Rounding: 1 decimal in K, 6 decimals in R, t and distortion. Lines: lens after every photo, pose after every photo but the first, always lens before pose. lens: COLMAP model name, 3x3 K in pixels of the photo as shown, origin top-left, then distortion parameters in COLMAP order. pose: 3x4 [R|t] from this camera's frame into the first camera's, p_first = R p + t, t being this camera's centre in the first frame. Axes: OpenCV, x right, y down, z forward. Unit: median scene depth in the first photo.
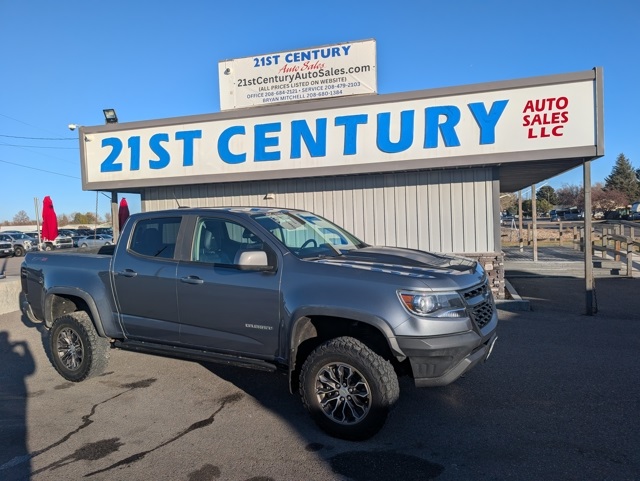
lens RADIAL K [[460.9, 0, 320.4], [0, 460.9, 238.6], [0, 0, 1]] dist [0.021583, -0.021138]
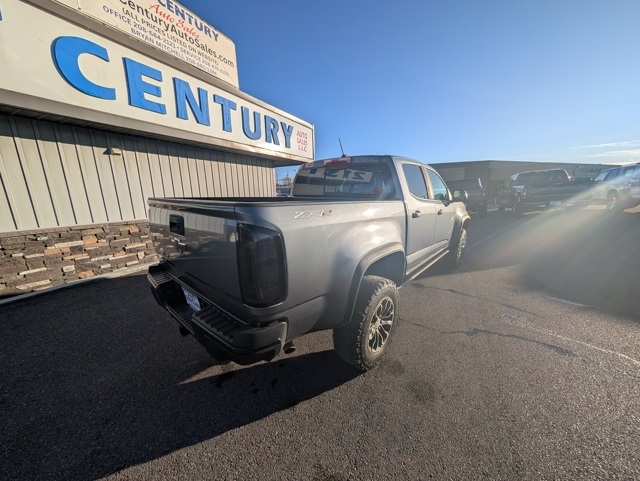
lens RADIAL K [[231.9, 0, 319.2], [0, 231.9, 243.3], [0, 0, 1]] dist [-0.000983, 0.000351]
pose [[0.208168, -0.177300, 0.961889, -0.561232], [0.044052, 0.984135, 0.171867, 0.022349], [-0.977101, 0.006596, 0.212675, 0.630427]]
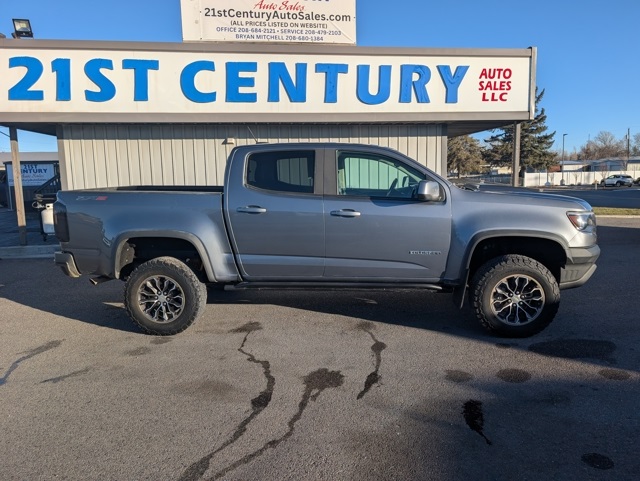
lens RADIAL K [[460.9, 0, 329.1], [0, 460.9, 233.4], [0, 0, 1]] dist [0.021583, -0.021138]
pose [[0.911780, -0.032380, 0.409400, -0.374151], [0.001510, 0.997144, 0.075503, 0.030218], [-0.410676, -0.068224, 0.909226, 0.050950]]
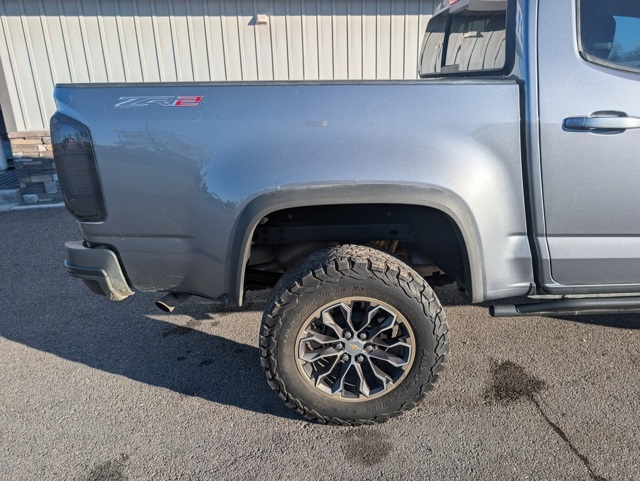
lens RADIAL K [[460.9, 0, 316.0], [0, 460.9, 240.8], [0, 0, 1]] dist [0.021583, -0.021138]
pose [[0.866502, -0.150001, 0.476103, -0.450169], [0.022163, 0.964403, 0.263507, 0.036777], [-0.498682, -0.217778, 0.838981, 0.452737]]
